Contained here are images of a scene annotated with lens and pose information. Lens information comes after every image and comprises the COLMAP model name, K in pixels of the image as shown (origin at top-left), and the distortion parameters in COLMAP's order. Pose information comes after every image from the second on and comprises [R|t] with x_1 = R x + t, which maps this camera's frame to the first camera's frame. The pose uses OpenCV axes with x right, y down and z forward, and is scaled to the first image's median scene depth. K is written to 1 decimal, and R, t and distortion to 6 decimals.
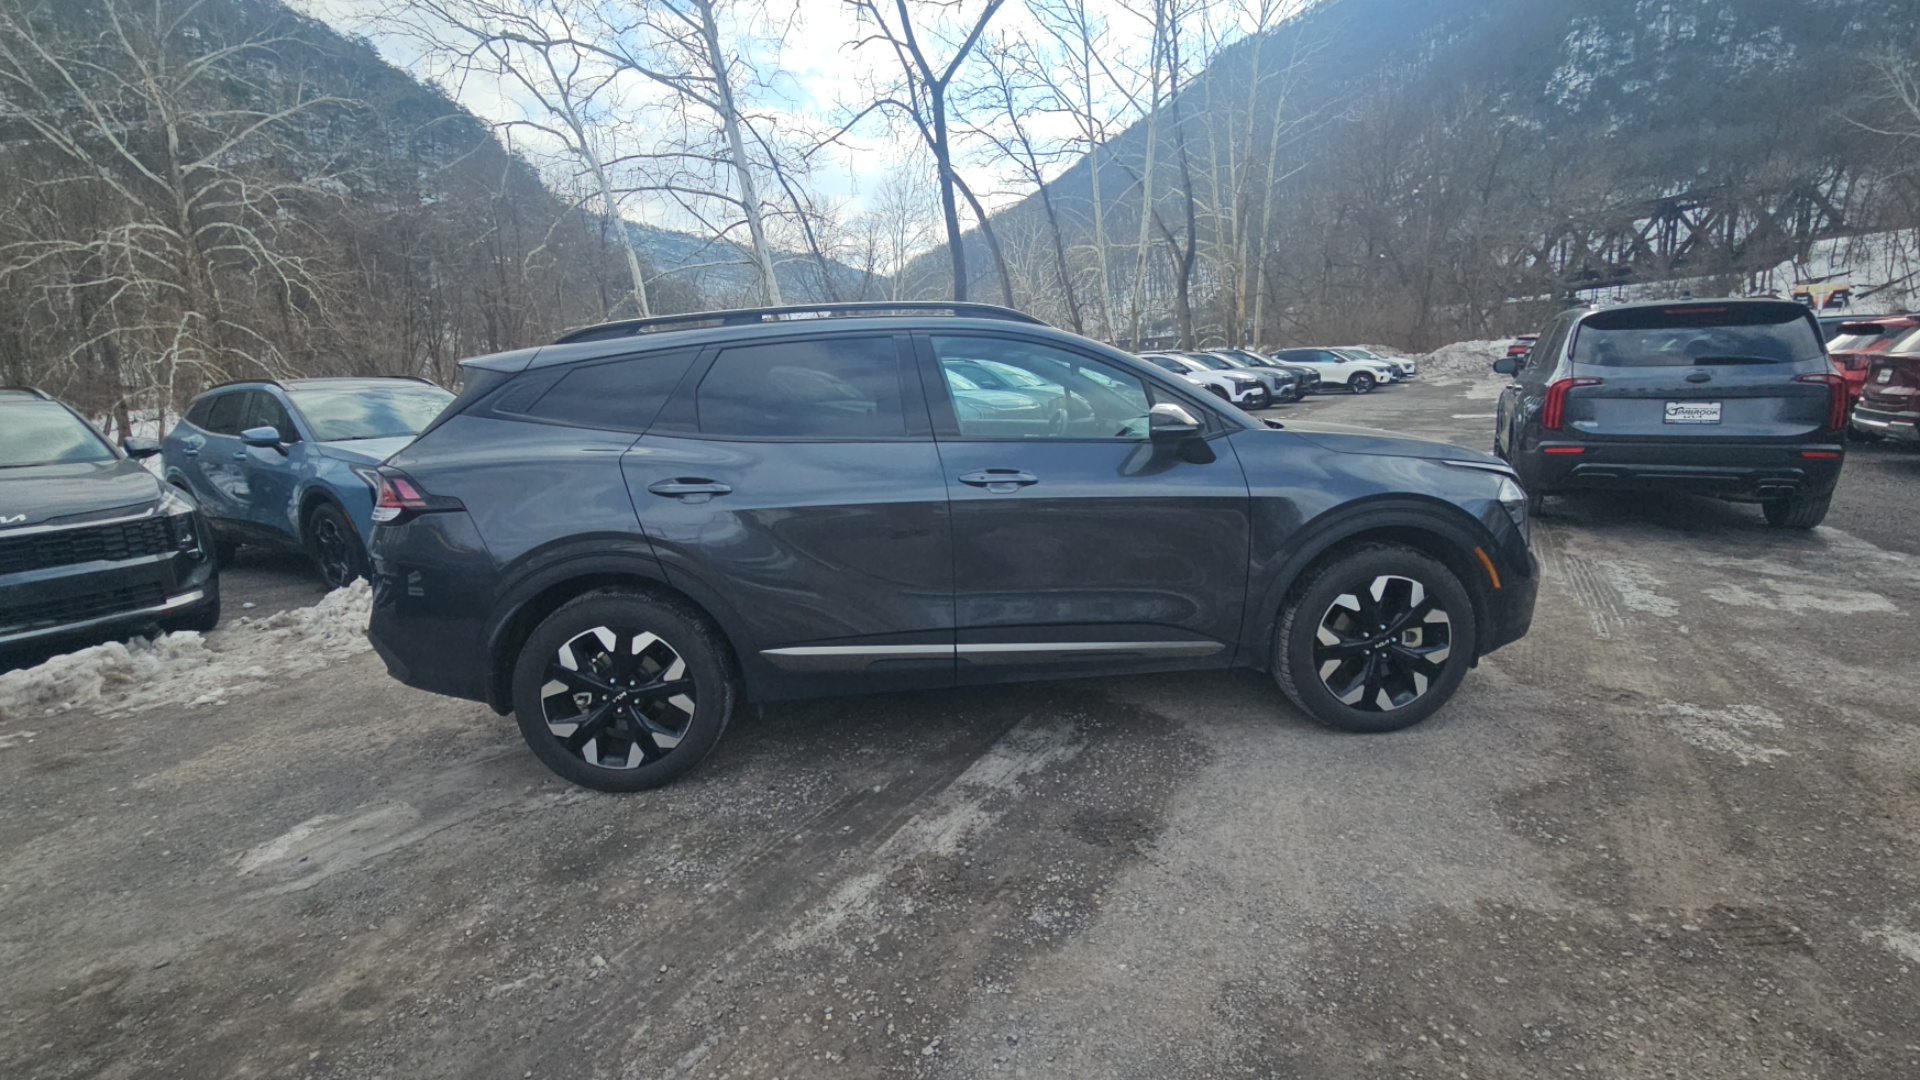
lens RADIAL K [[858.1, 0, 958.4], [0, 858.1, 530.0], [0, 0, 1]] dist [0.018675, -0.012177]
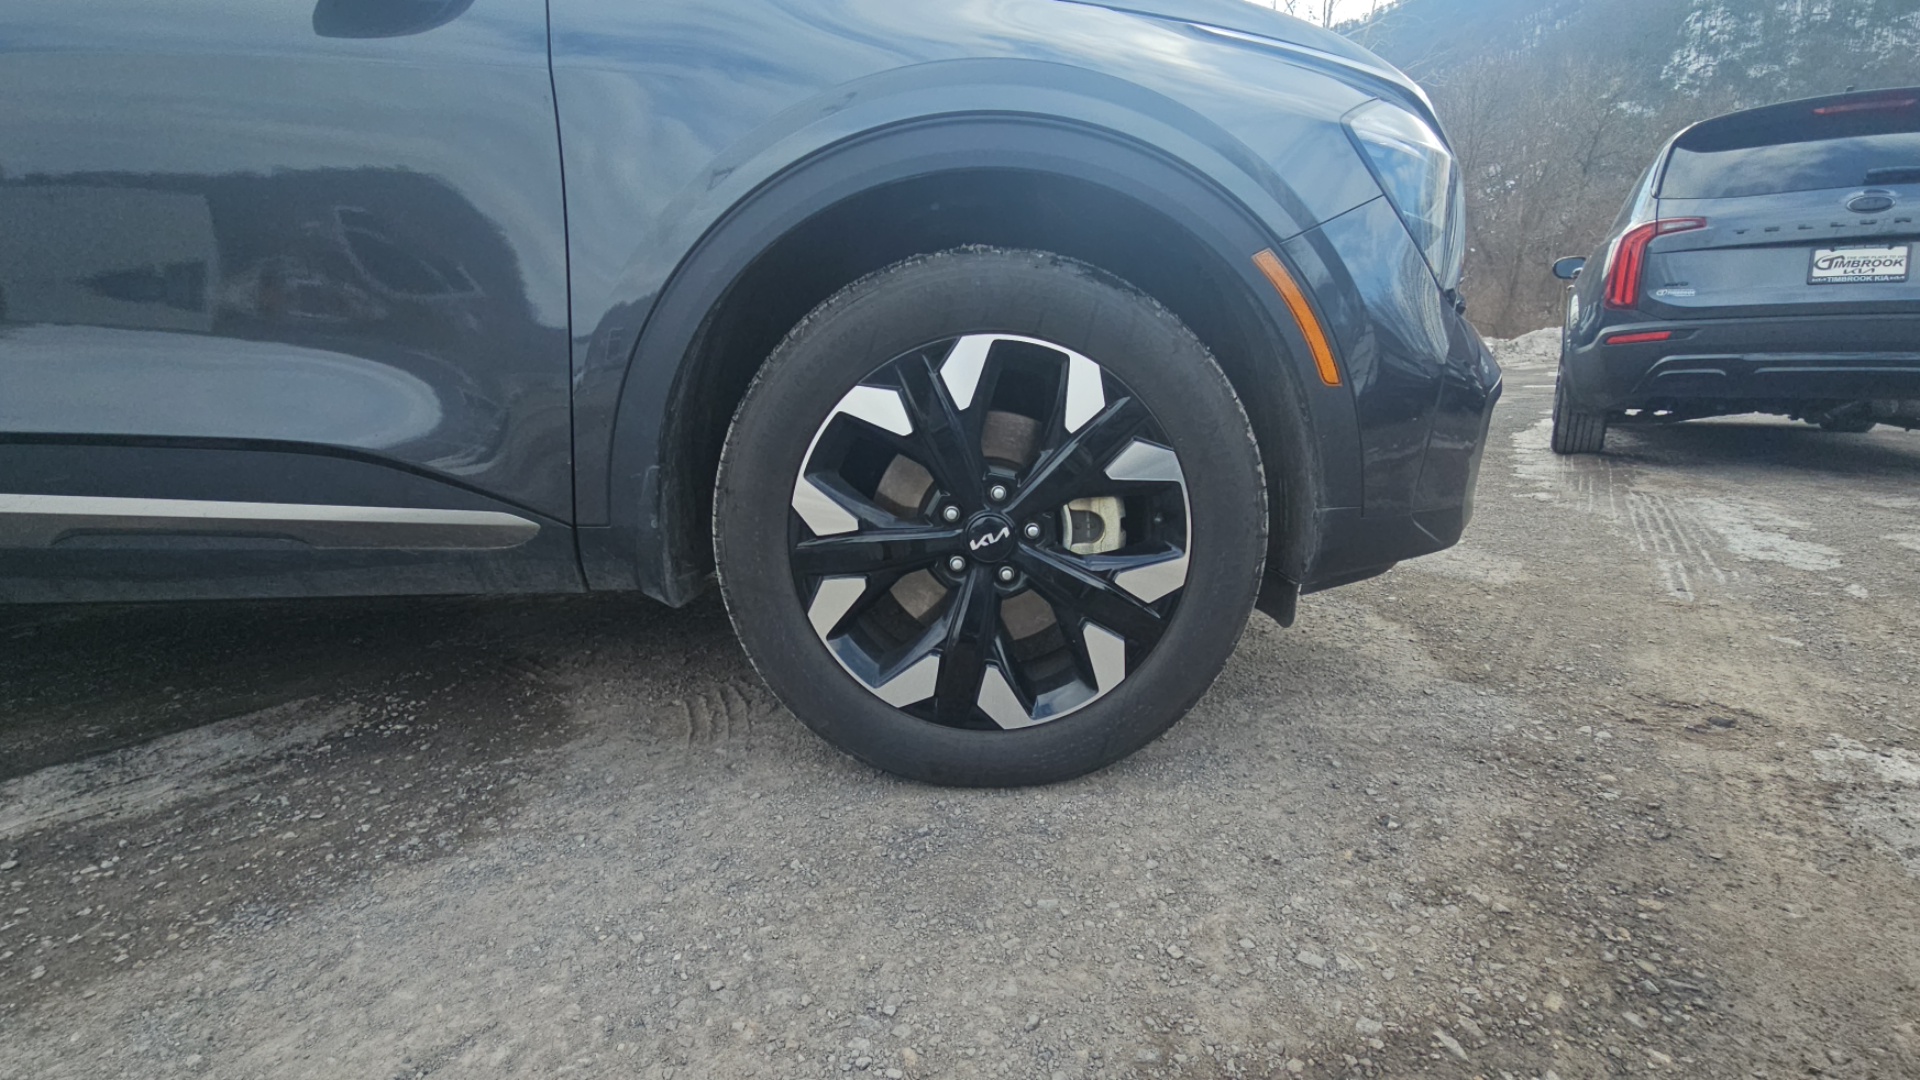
lens RADIAL K [[858.1, 0, 958.4], [0, 858.1, 530.0], [0, 0, 1]] dist [0.018675, -0.012177]
pose [[0.996652, 0.034123, -0.074305, 0.358222], [-0.033767, 0.999411, 0.006036, 0.090207], [0.074468, -0.003507, 0.997217, 0.461368]]
